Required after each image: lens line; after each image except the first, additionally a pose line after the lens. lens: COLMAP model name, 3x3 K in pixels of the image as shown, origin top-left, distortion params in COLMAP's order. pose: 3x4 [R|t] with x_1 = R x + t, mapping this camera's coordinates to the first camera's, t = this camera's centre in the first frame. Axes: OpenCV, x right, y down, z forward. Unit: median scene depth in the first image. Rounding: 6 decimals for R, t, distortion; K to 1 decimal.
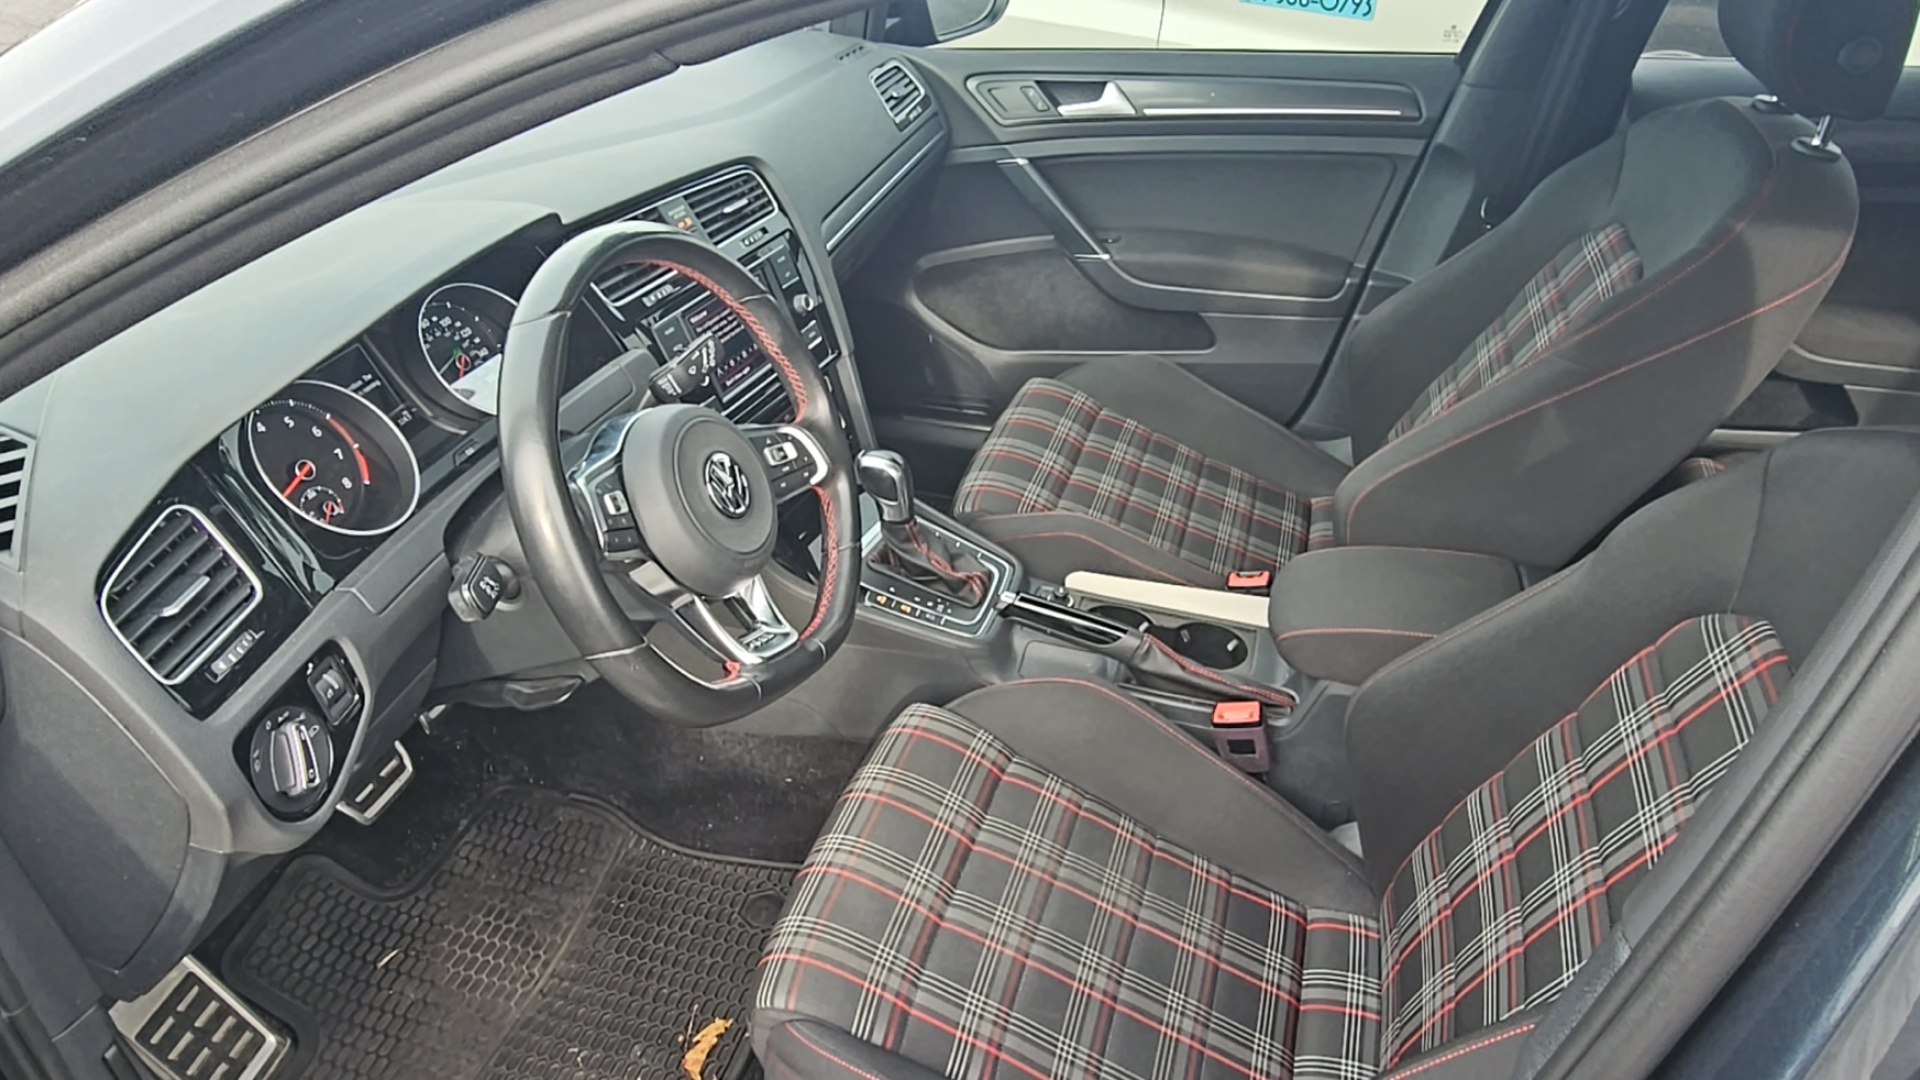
lens RADIAL K [[1239.7, 0, 991.8], [0, 1239.7, 560.2], [0, 0, 1]] dist [0.003105, 0.003699]
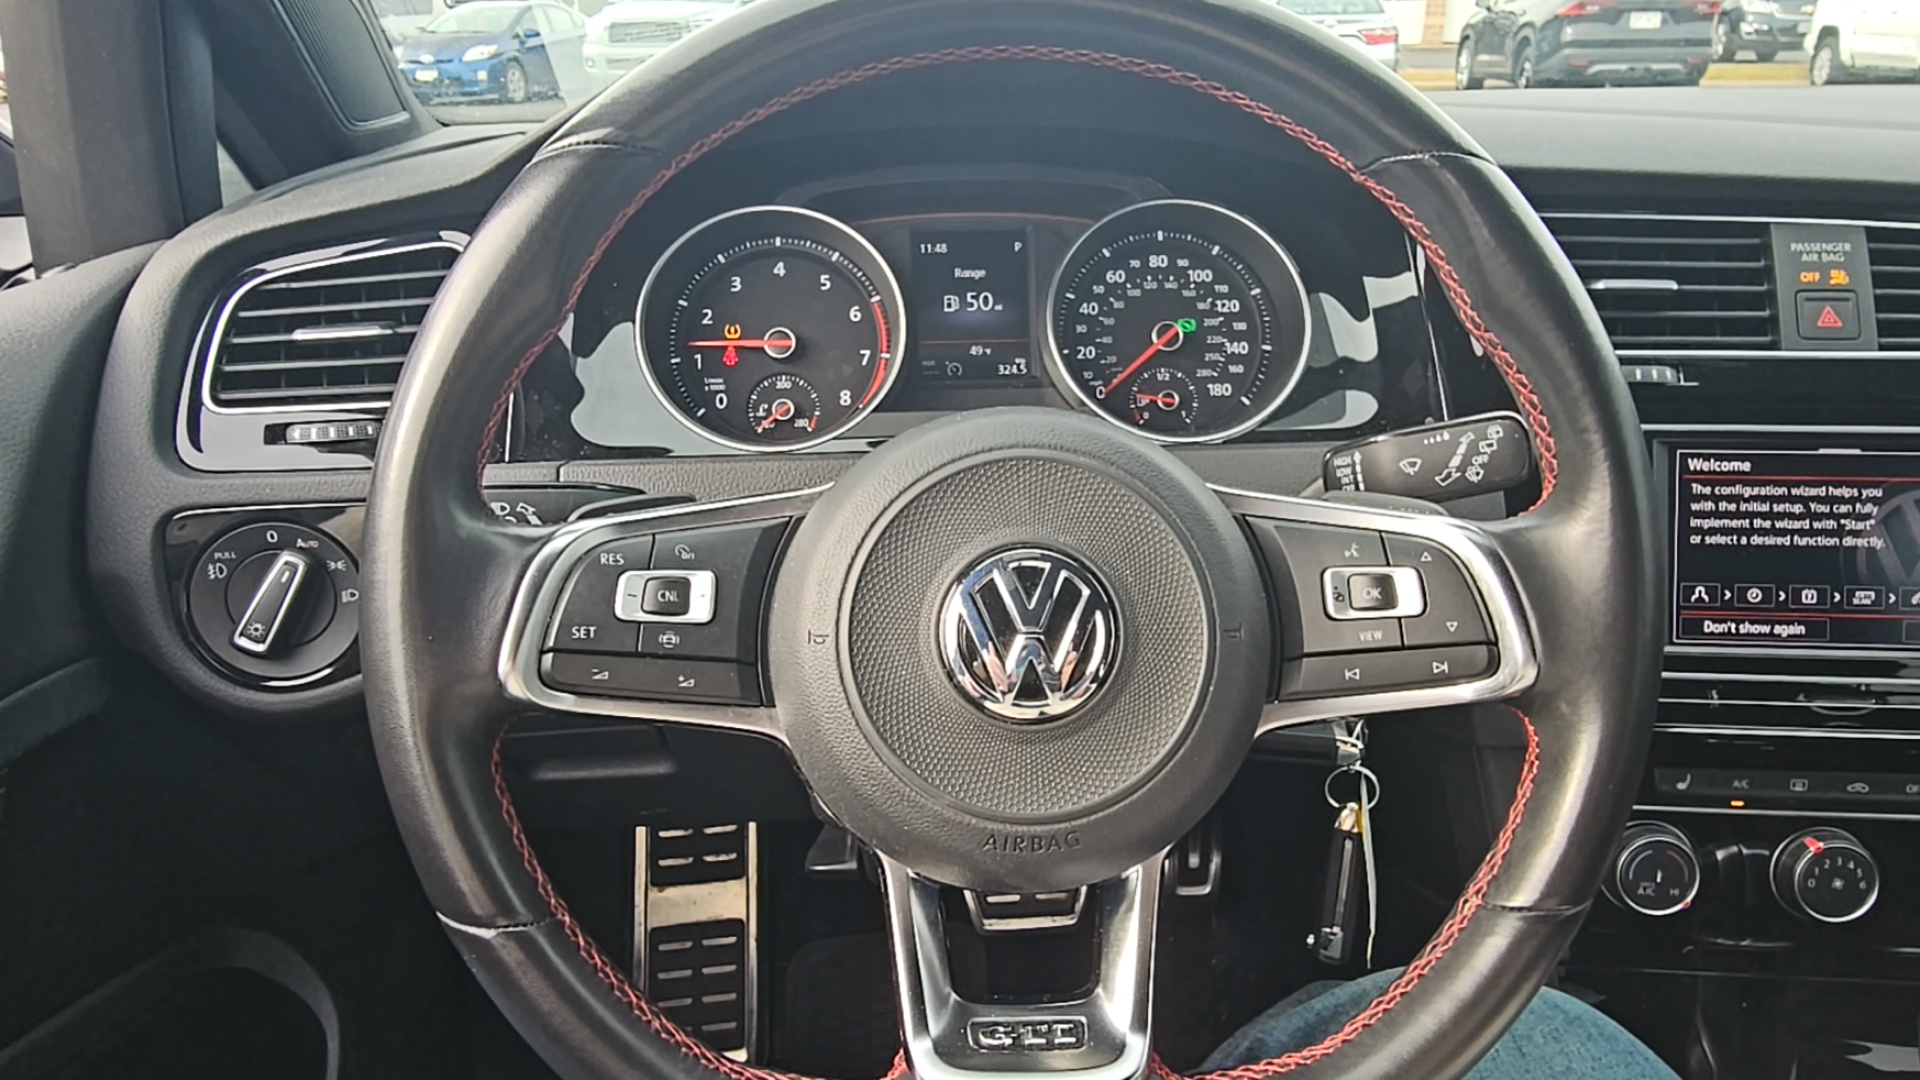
lens RADIAL K [[1239.7, 0, 991.8], [0, 1239.7, 560.2], [0, 0, 1]] dist [0.003105, 0.003699]
pose [[0.317061, 0.354430, -0.879688, 0.074149], [-0.524548, 0.838296, 0.148693, -0.085547], [0.790141, 0.414294, 0.451706, 0.533999]]
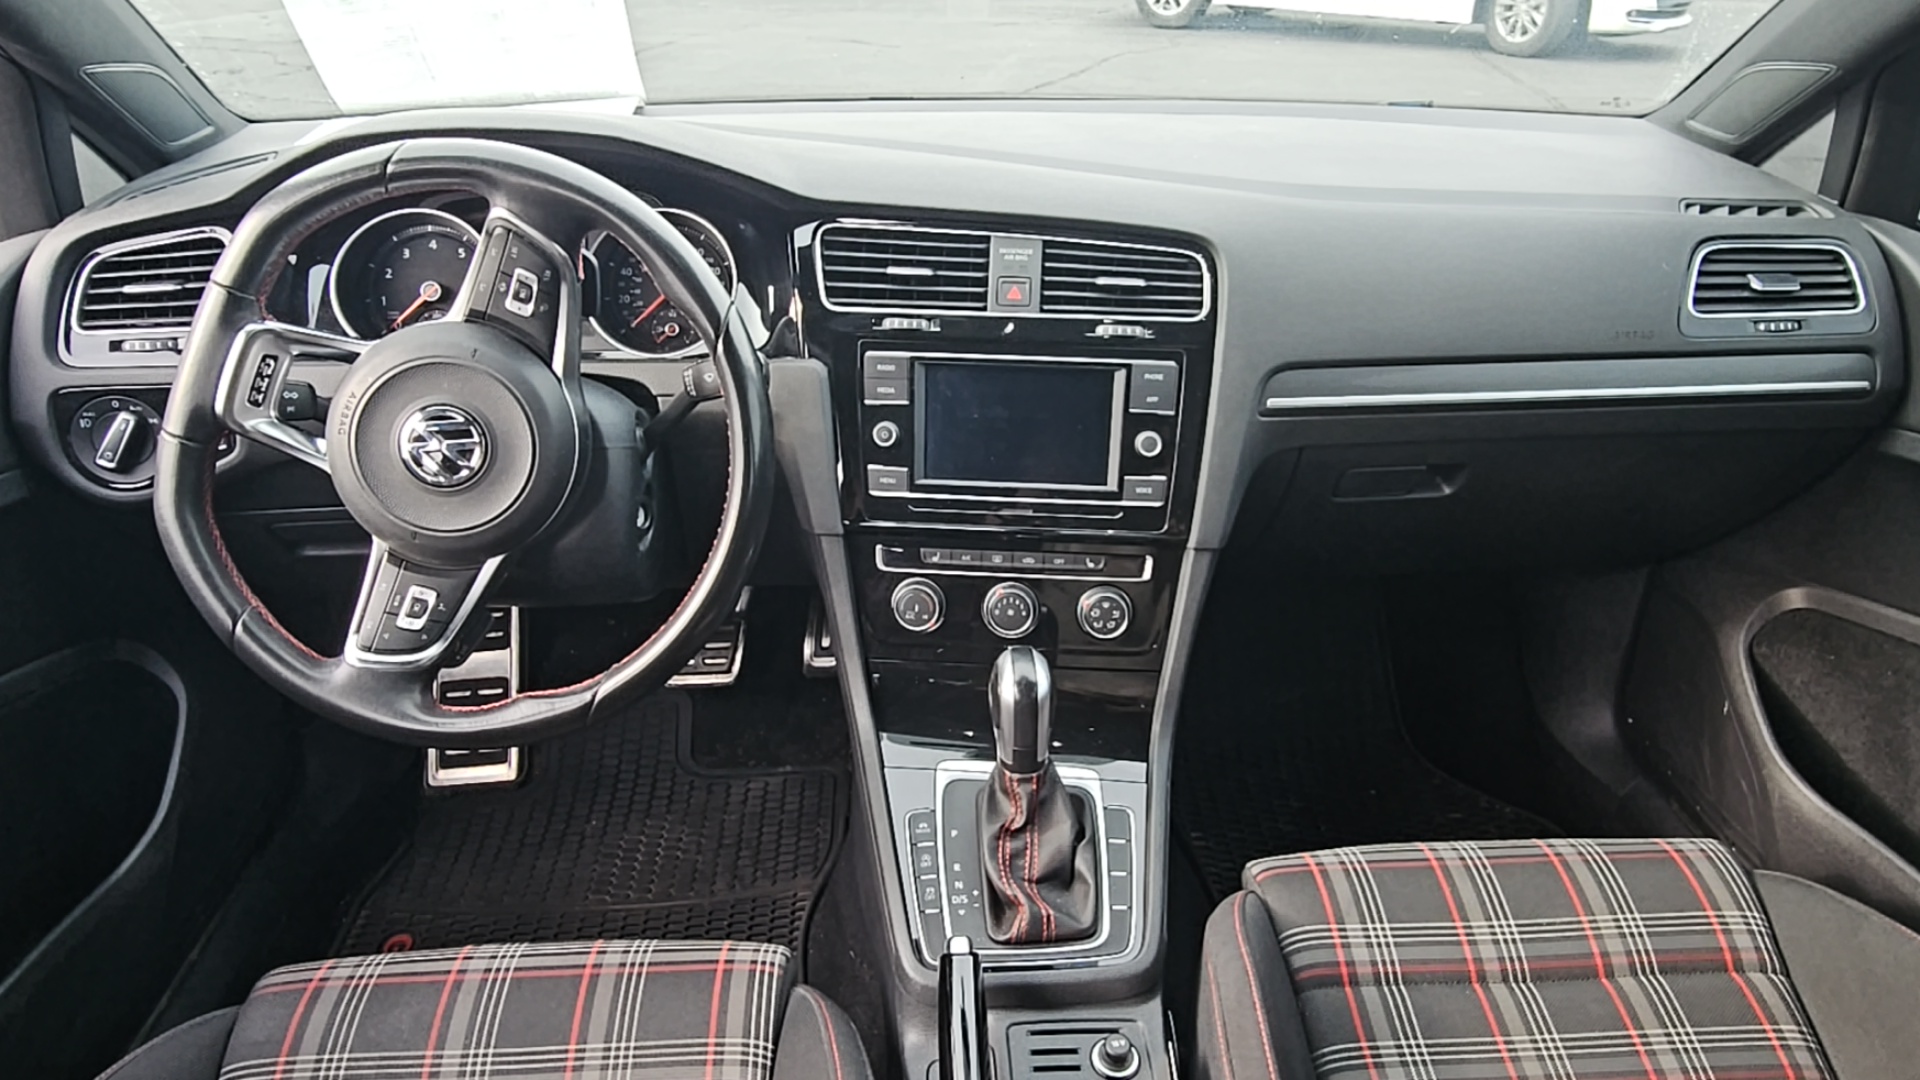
lens RADIAL K [[1236.3, 0, 988.7], [0, 1236.3, 557.3], [0, 0, 1]] dist [0.000171, 0.002042]
pose [[0.326739, 0.445619, -0.833466, 0.412456], [-0.540872, 0.811345, 0.221757, -0.253426], [0.775048, 0.378341, 0.506121, 0.585517]]
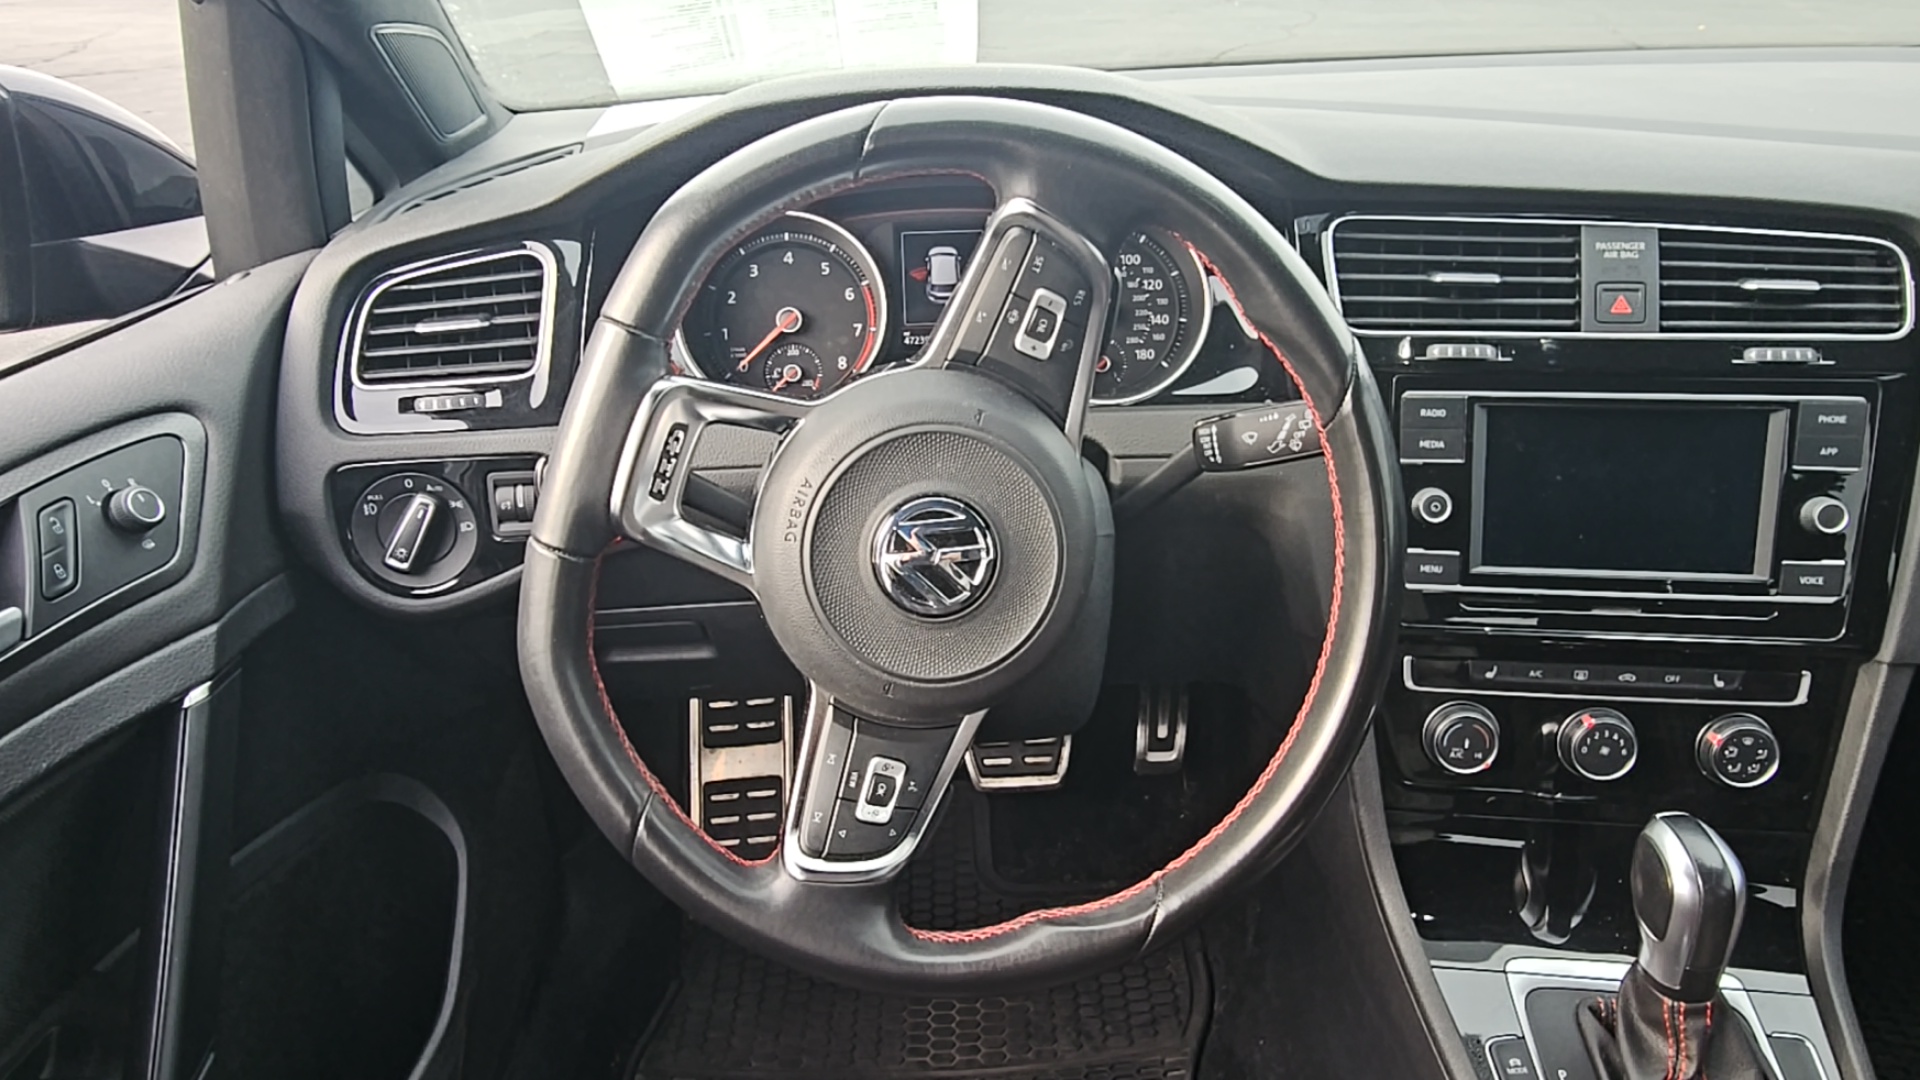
lens RADIAL K [[1239.7, 0, 991.8], [0, 1239.7, 560.2], [0, 0, 1]] dist [0.003105, 0.003699]
pose [[0.278516, 0.440796, -0.853304, 0.175763], [-0.517581, 0.817295, 0.253258, -0.142859], [0.809036, 0.371117, 0.455777, 0.503583]]
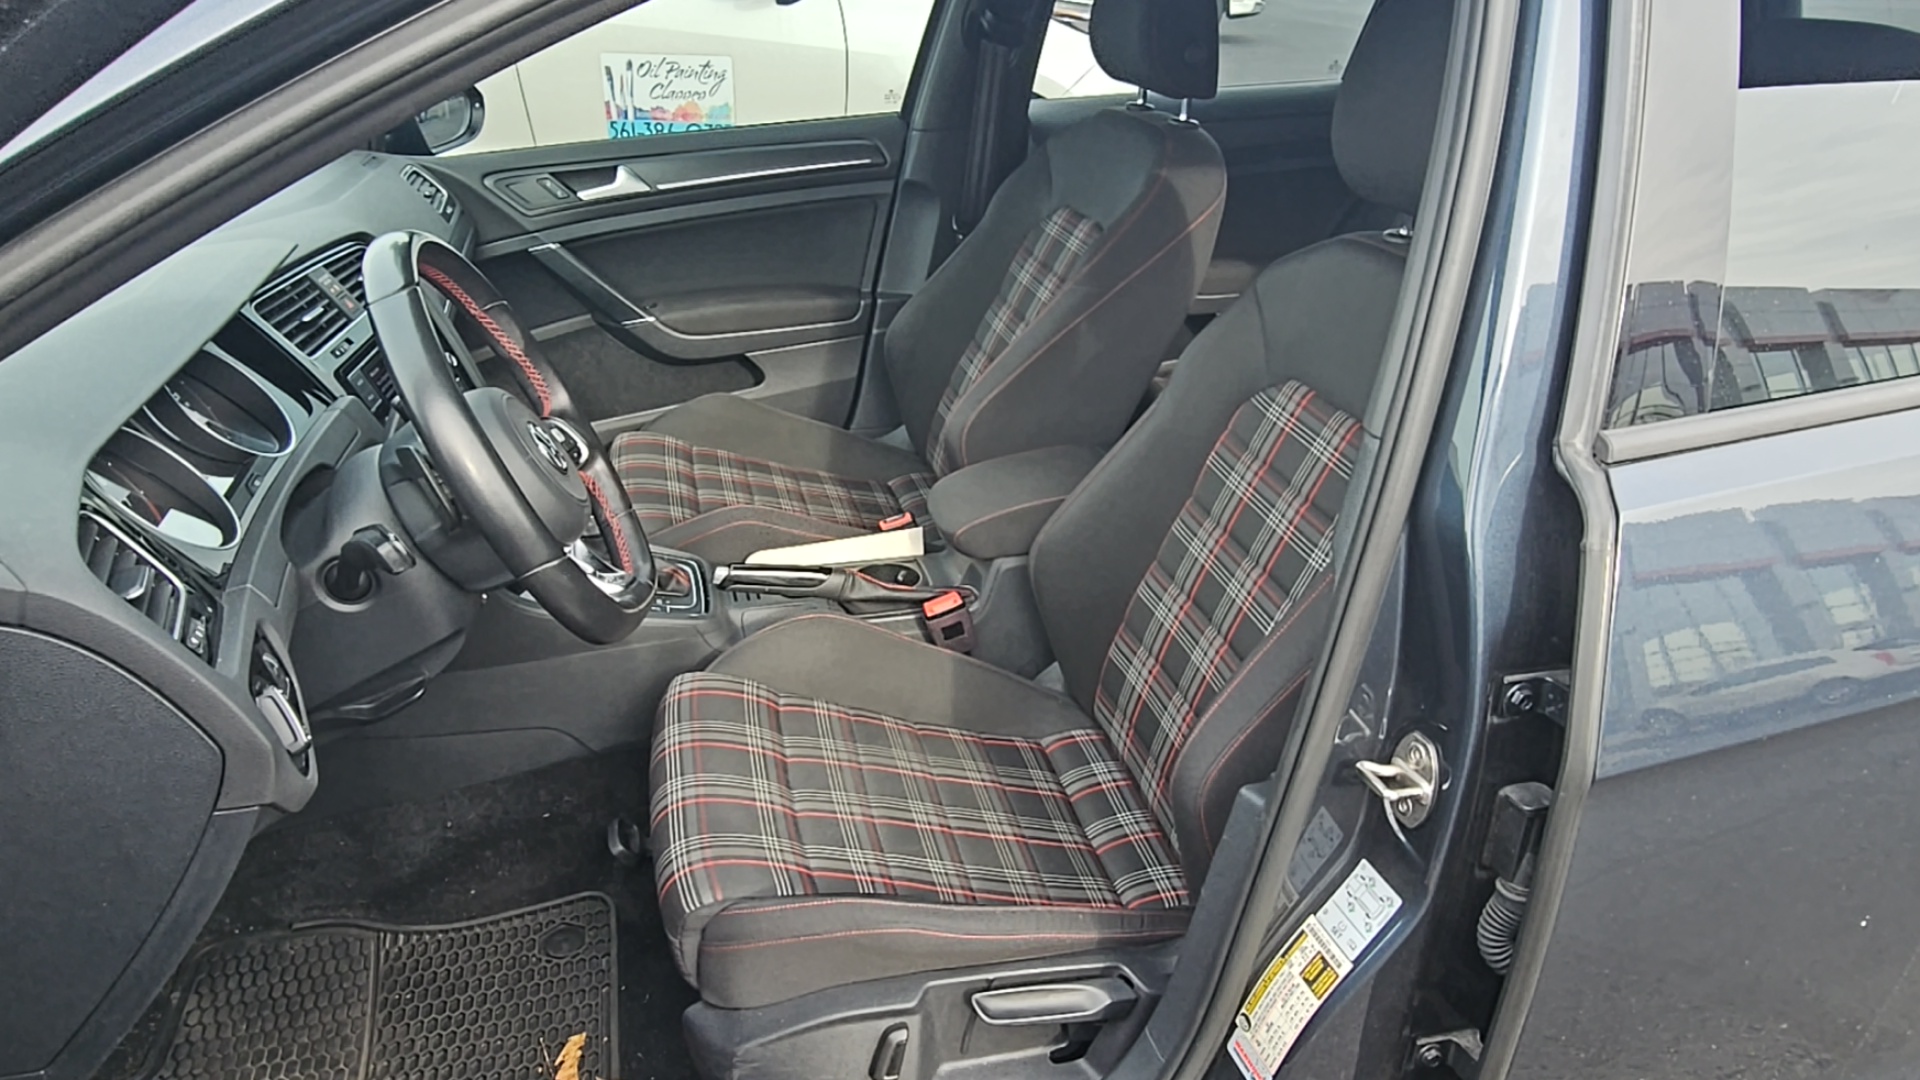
lens RADIAL K [[1236.3, 0, 988.7], [0, 1236.3, 557.3], [0, 0, 1]] dist [0.000171, 0.002042]
pose [[0.859951, -0.241518, 0.449616, -0.261564], [0.294895, 0.954141, -0.051496, 0.137344], [-0.416560, 0.176873, 0.891737, -0.093372]]
